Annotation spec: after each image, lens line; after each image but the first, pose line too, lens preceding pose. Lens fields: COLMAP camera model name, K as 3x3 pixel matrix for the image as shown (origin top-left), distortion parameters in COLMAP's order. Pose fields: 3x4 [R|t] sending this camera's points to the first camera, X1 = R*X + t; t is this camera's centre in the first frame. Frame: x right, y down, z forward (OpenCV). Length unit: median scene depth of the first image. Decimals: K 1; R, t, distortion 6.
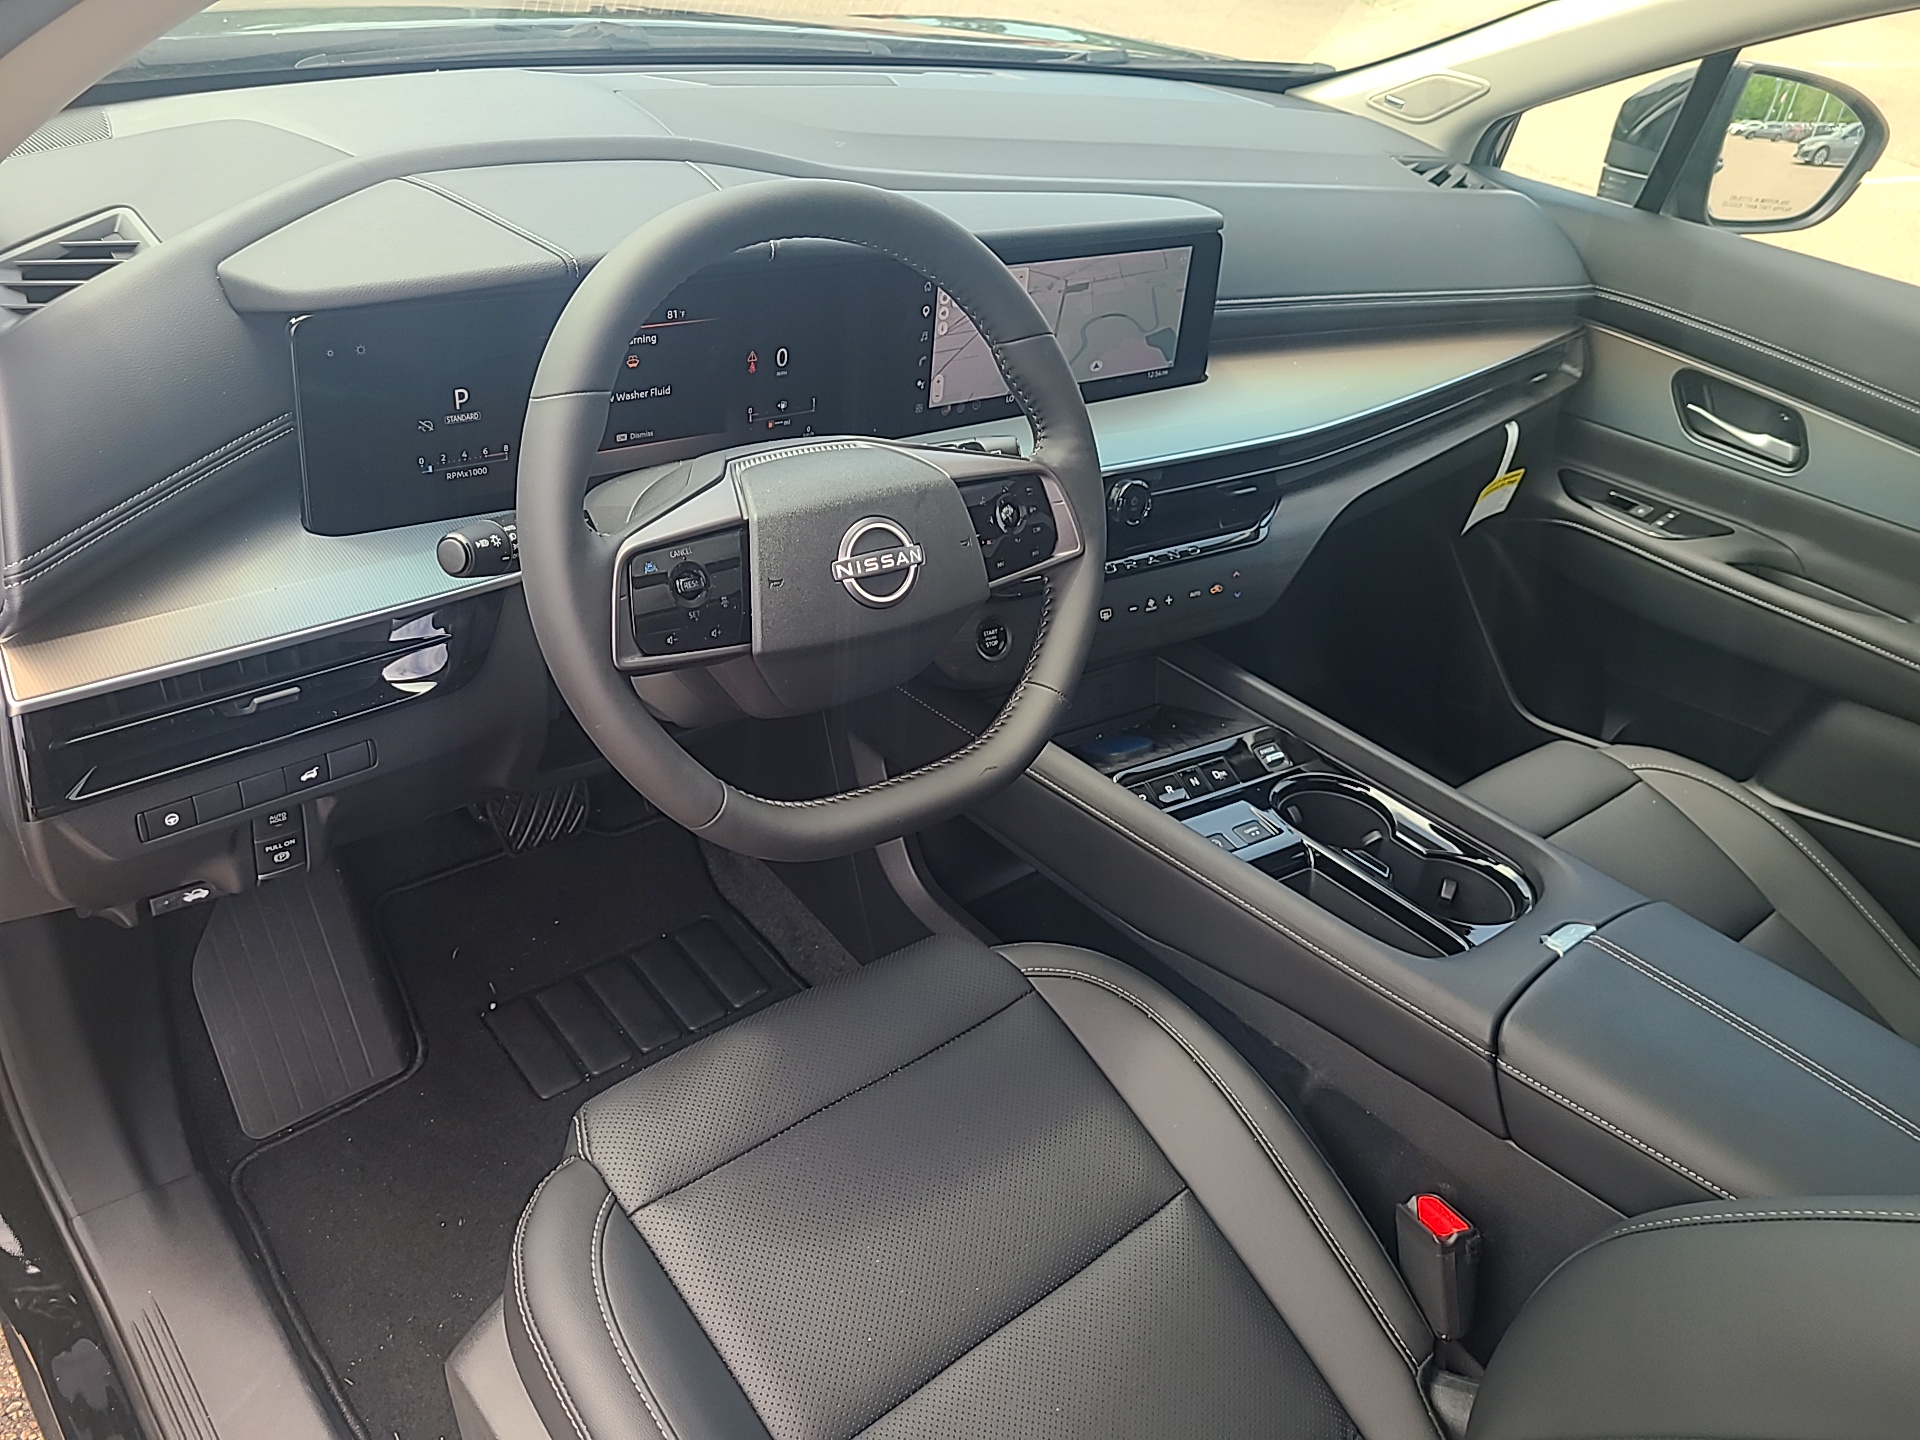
lens RADIAL K [[1458.0, 0, 955.7], [0, 1458.0, 727.0], [0, 0, 1]] dist [0.030786, -0.022679]
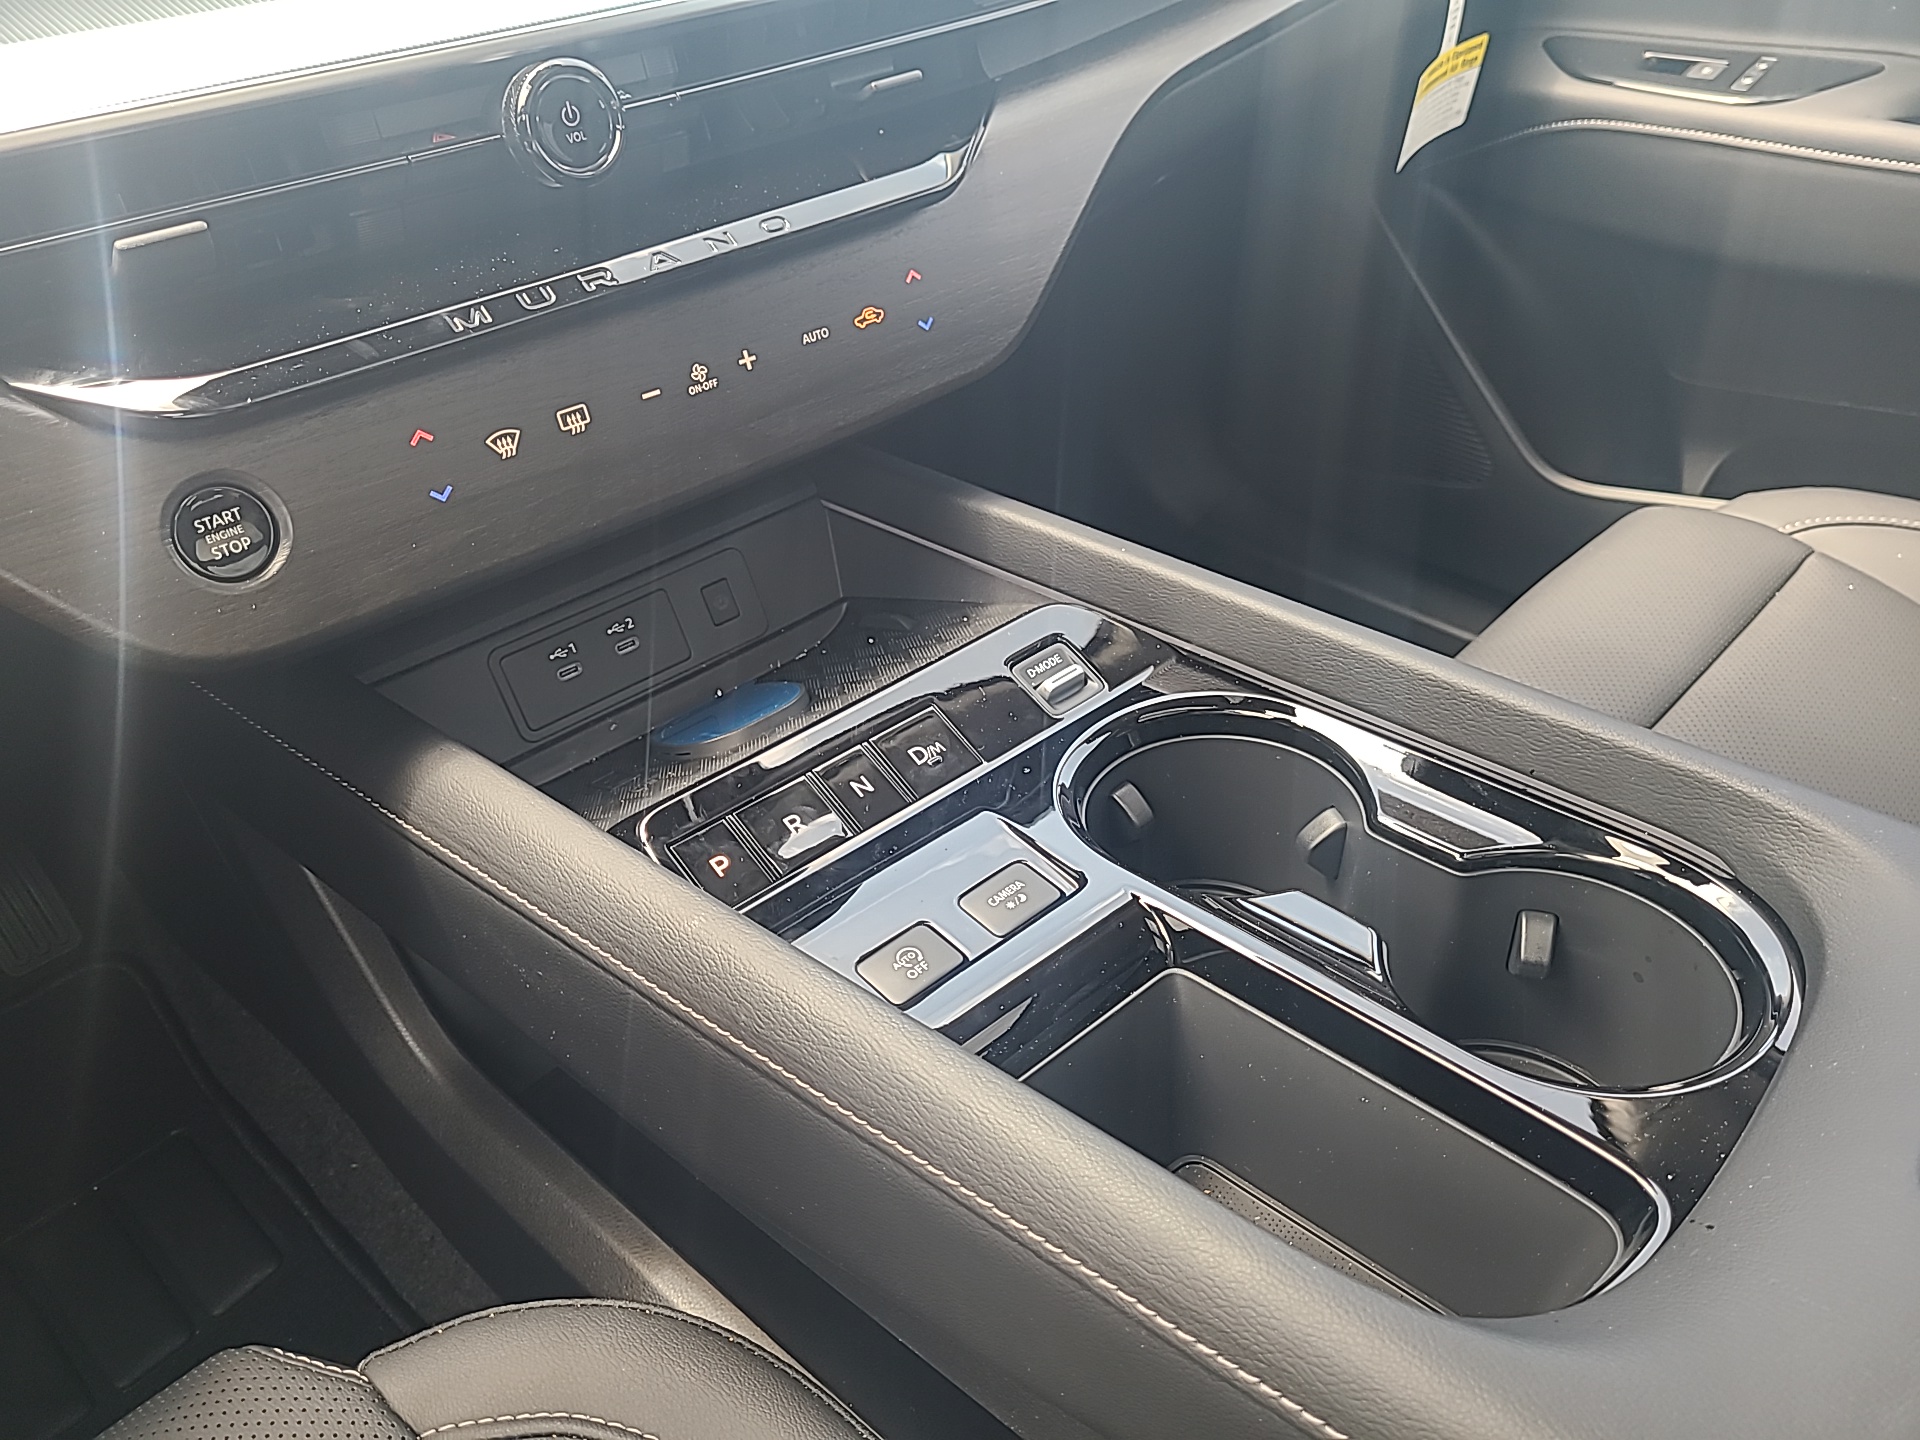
lens RADIAL K [[1480.7, 0, 925.6], [0, 1480.7, 717.8], [0, 0, 1]] dist [0.004381, 0.001836]
pose [[0.980012, -0.198732, -0.009092, 0.232553], [0.198908, 0.978017, 0.062595, -0.003435], [-0.003547, -0.063152, 0.997998, 0.734830]]
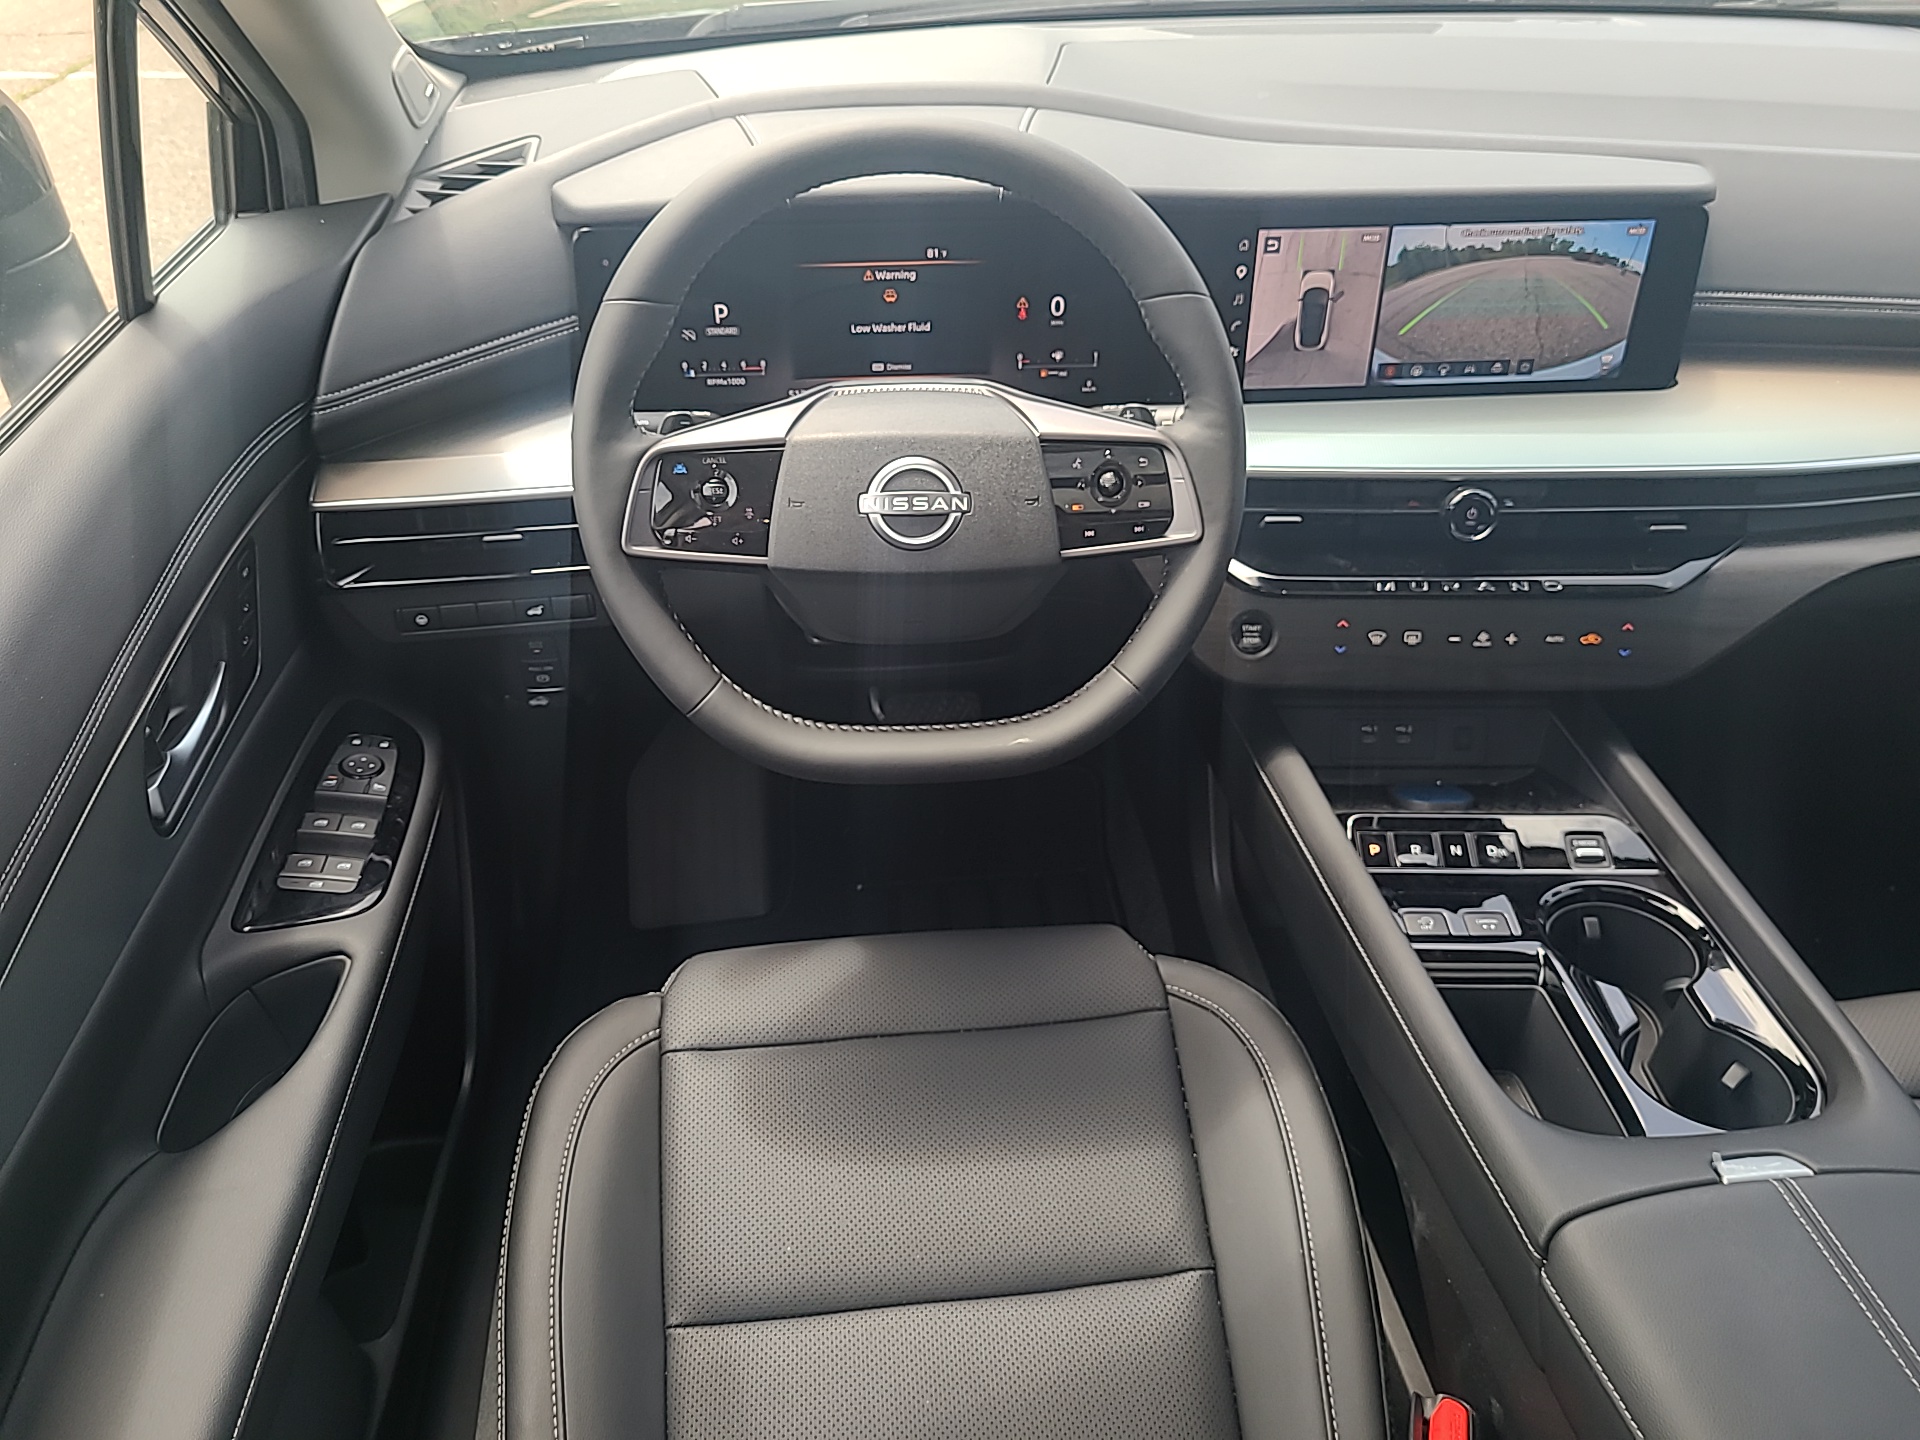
lens RADIAL K [[1458.0, 0, 963.8], [0, 1458.0, 727.4], [0, 0, 1]] dist [0.030786, -0.022679]
pose [[0.817209, 0.230057, -0.528435, 0.447234], [-0.223807, 0.971597, 0.076879, -0.040865], [0.531112, 0.055442, 0.845486, 0.157148]]
